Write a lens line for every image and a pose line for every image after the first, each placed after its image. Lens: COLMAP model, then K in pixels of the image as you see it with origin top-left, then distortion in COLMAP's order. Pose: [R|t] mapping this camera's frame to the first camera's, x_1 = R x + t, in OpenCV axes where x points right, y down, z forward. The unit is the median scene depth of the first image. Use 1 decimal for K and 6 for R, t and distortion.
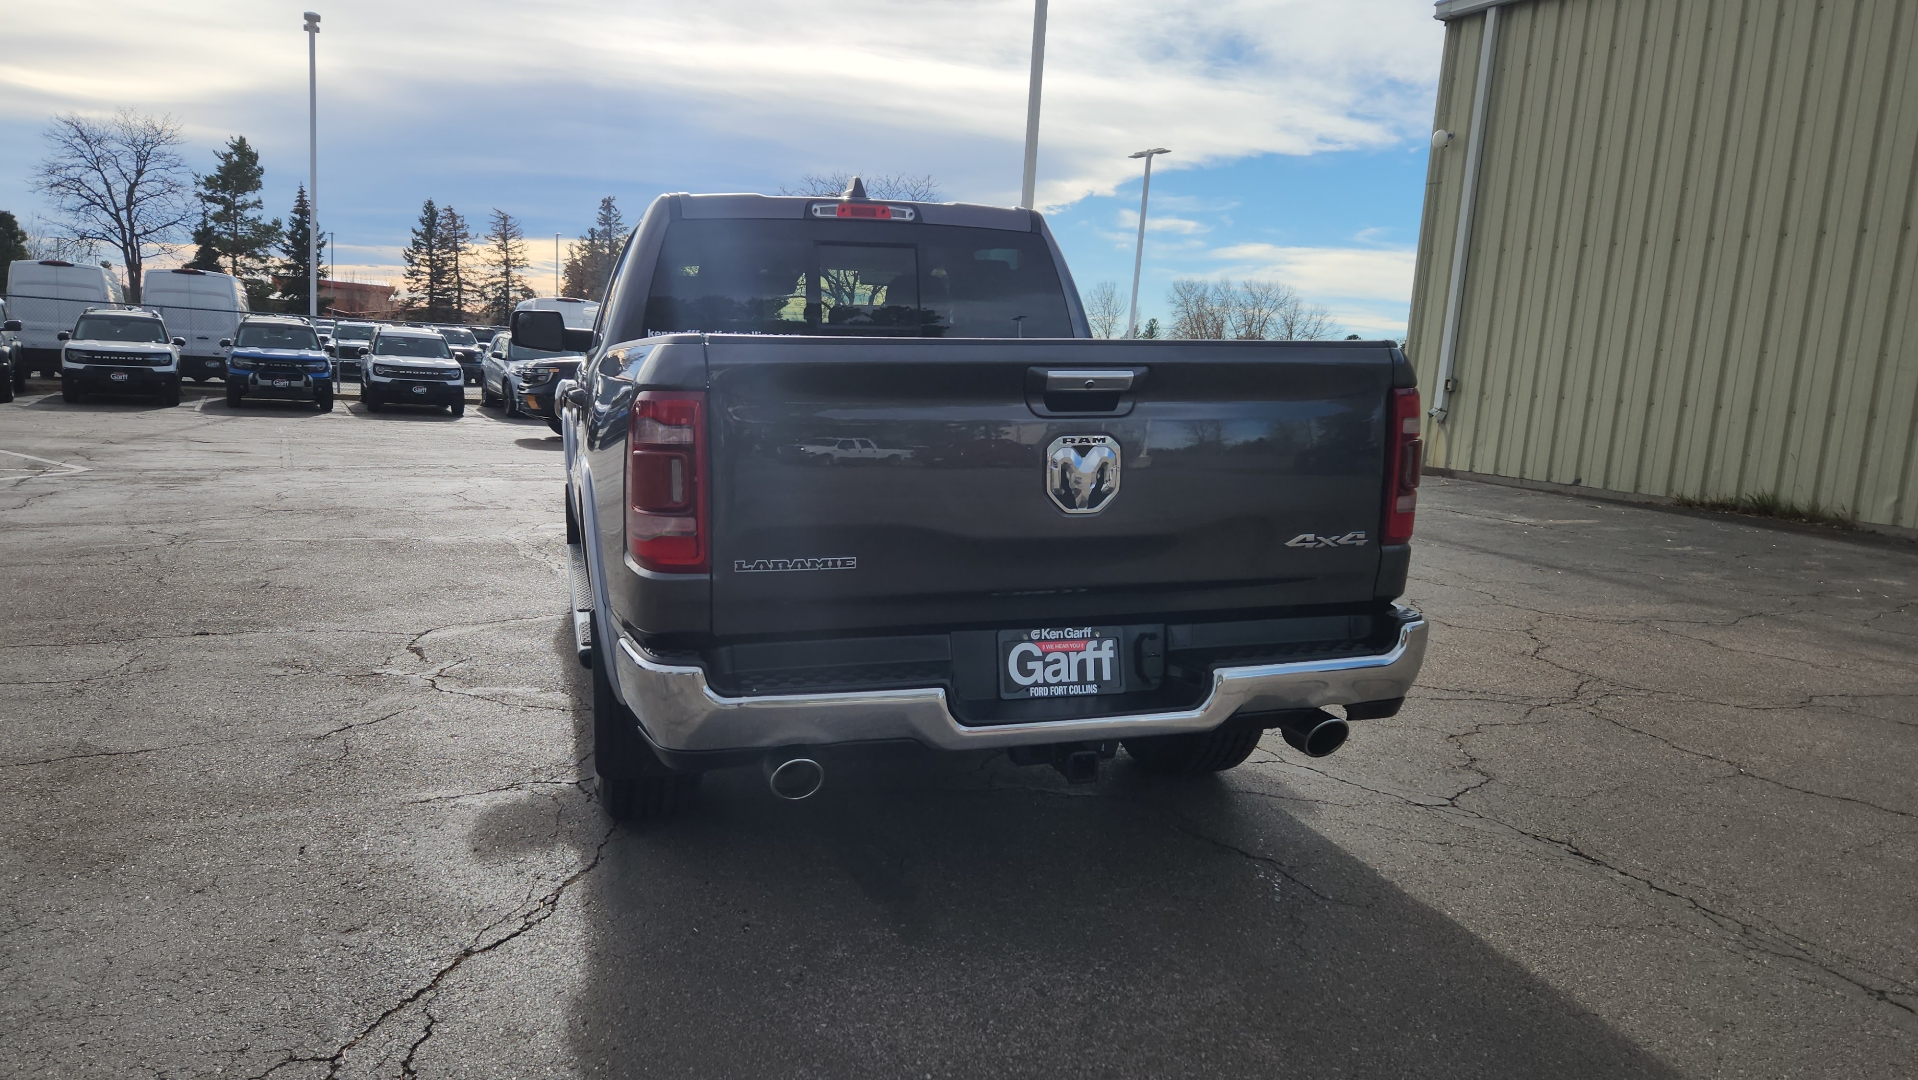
lens RADIAL K [[1299.6, 0, 912.2], [0, 1299.6, 546.7], [0, 0, 1]] dist [0.069275, -0.061384]
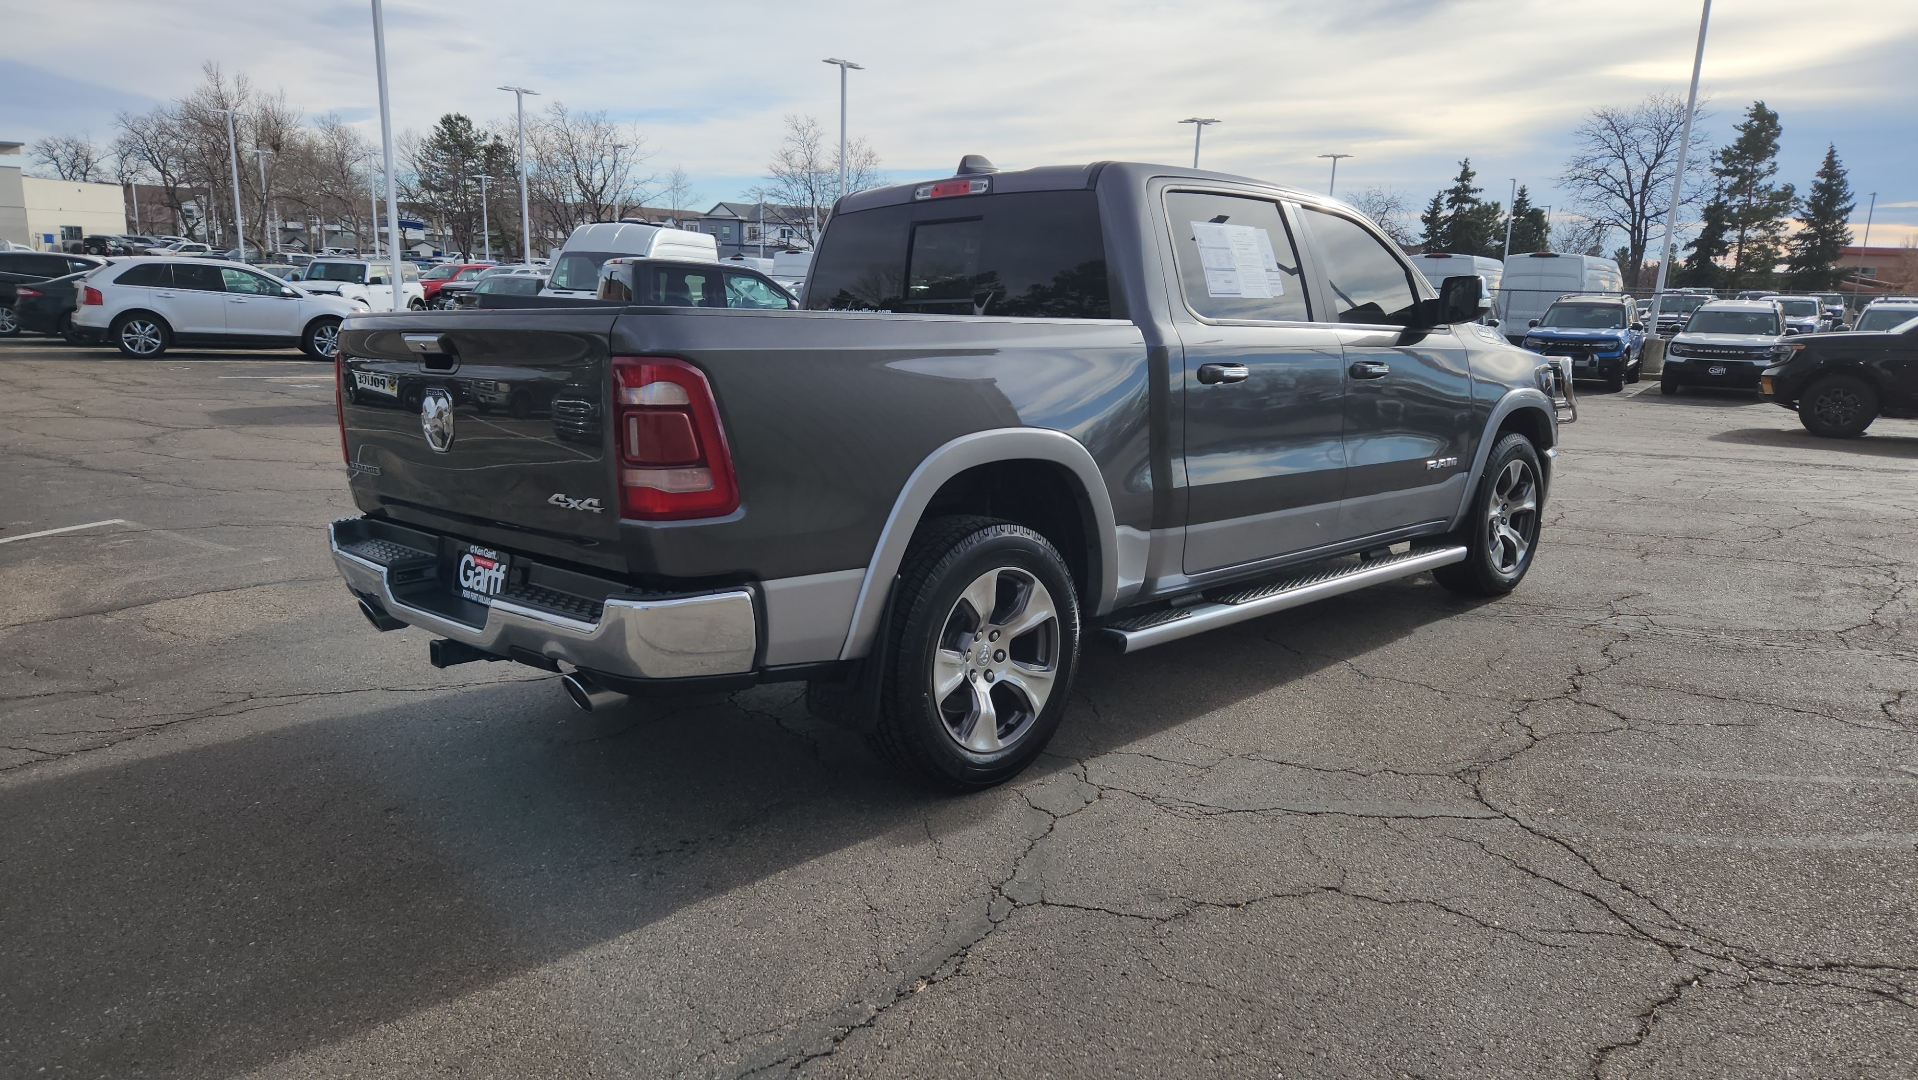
lens RADIAL K [[1284.0, 0, 921.5], [0, 1284.0, 541.9], [0, 0, 1]] dist [0.080099, -0.064079]
pose [[0.474890, 0.131784, -0.870122, 0.956074], [-0.121285, 0.989090, 0.083608, -0.066240], [0.871647, 0.065828, 0.485693, 0.532753]]
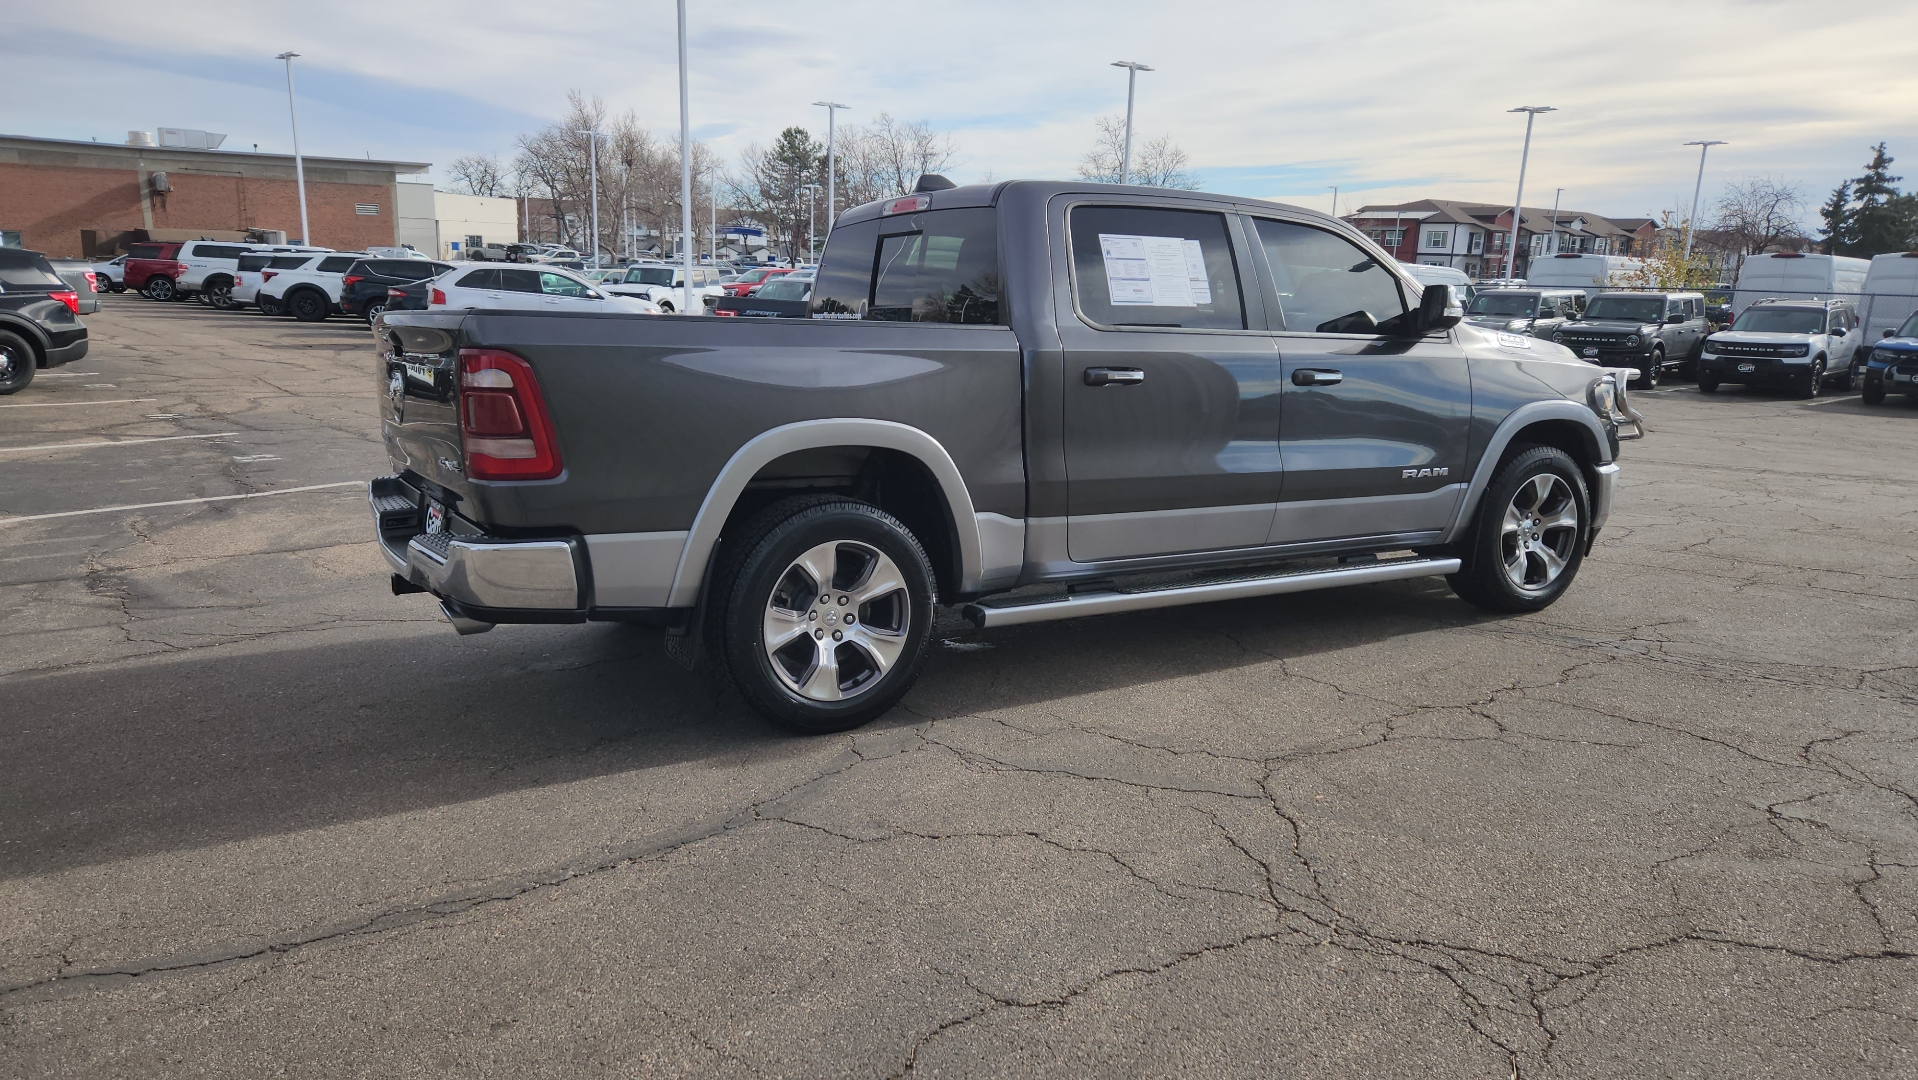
lens RADIAL K [[1285.0, 0, 909.1], [0, 1285.0, 537.6], [0, 0, 1]] dist [0.075034, -0.055250]
pose [[0.238818, 0.146850, -0.959897, 1.193459], [-0.149386, 0.982288, 0.113109, -0.105092], [0.959505, 0.116382, 0.256525, 0.797123]]
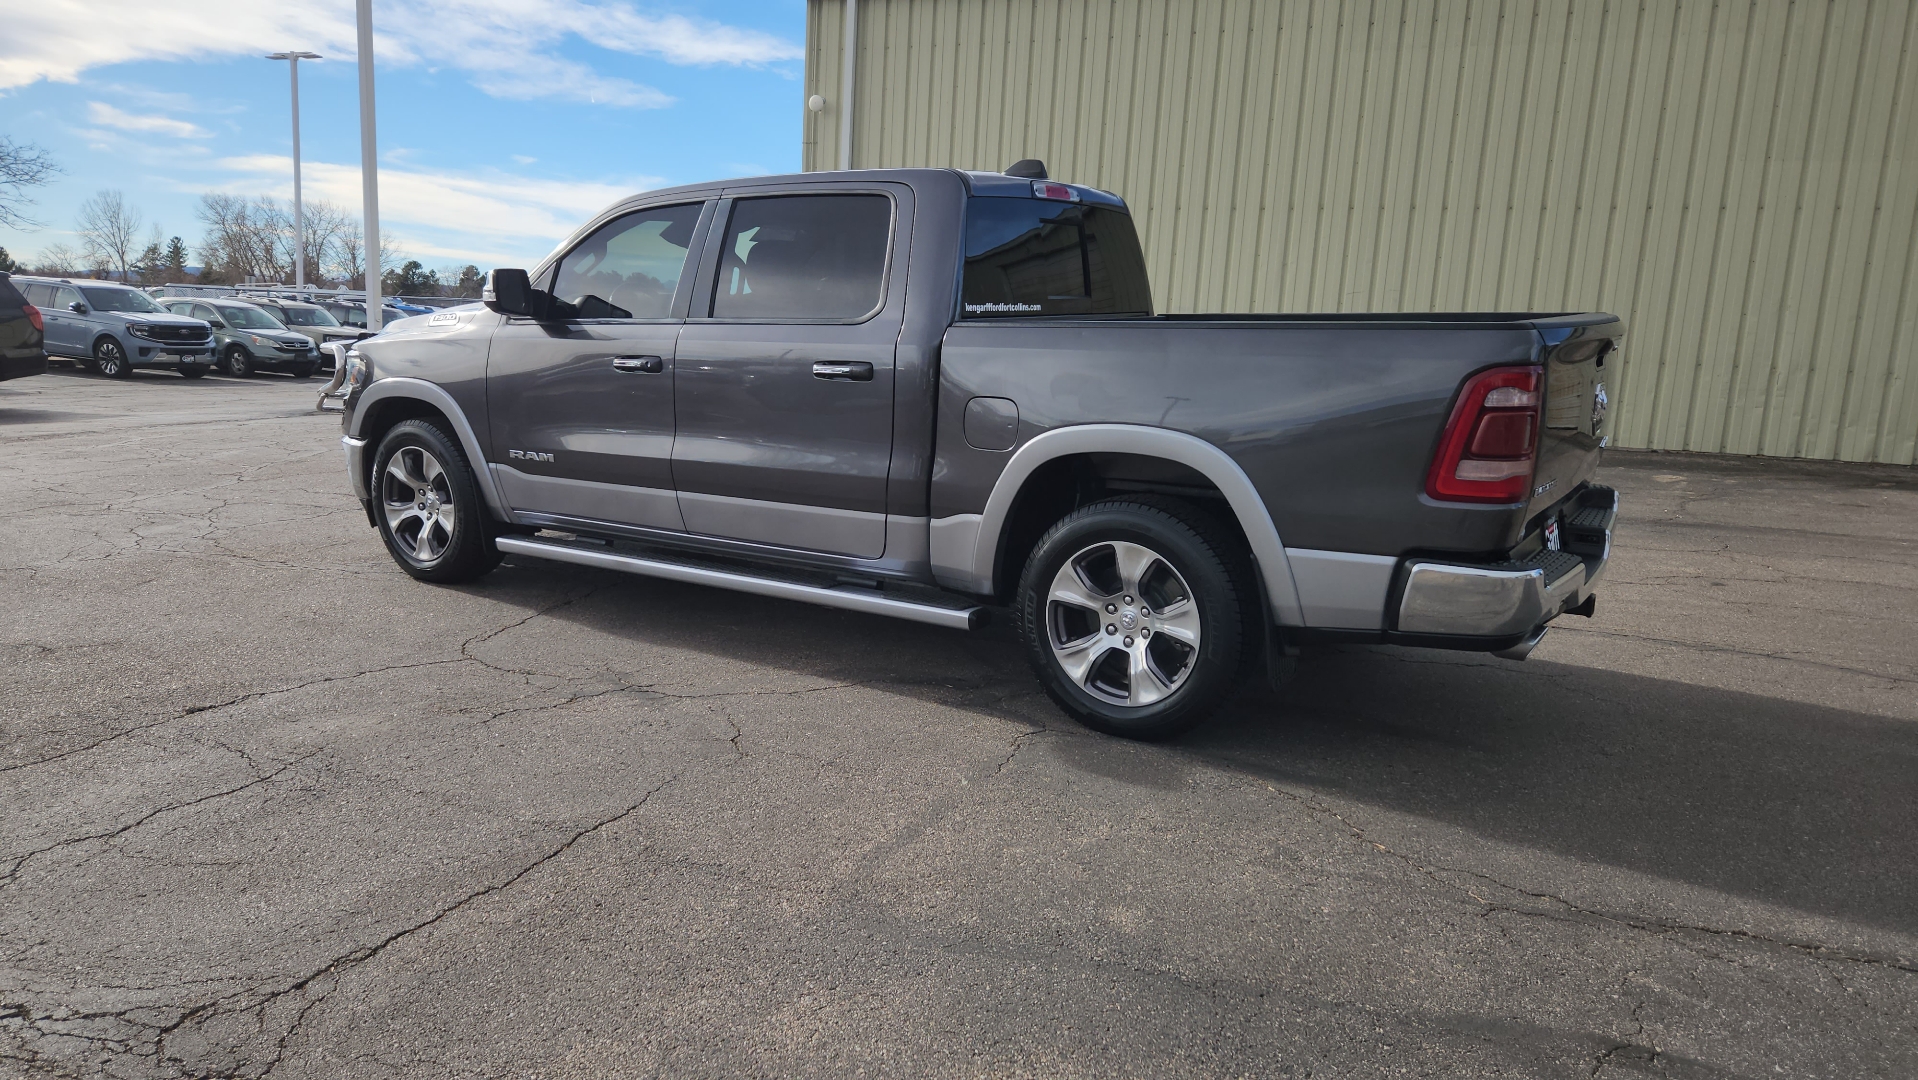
lens RADIAL K [[1298.4, 0, 930.3], [0, 1298.4, 550.2], [0, 0, 1]] dist [0.077837, -0.055750]
pose [[0.759510, -0.131891, 0.636984, -0.940221], [0.095375, 0.991226, 0.091517, -0.070529], [-0.643465, -0.008755, 0.765425, 0.223854]]
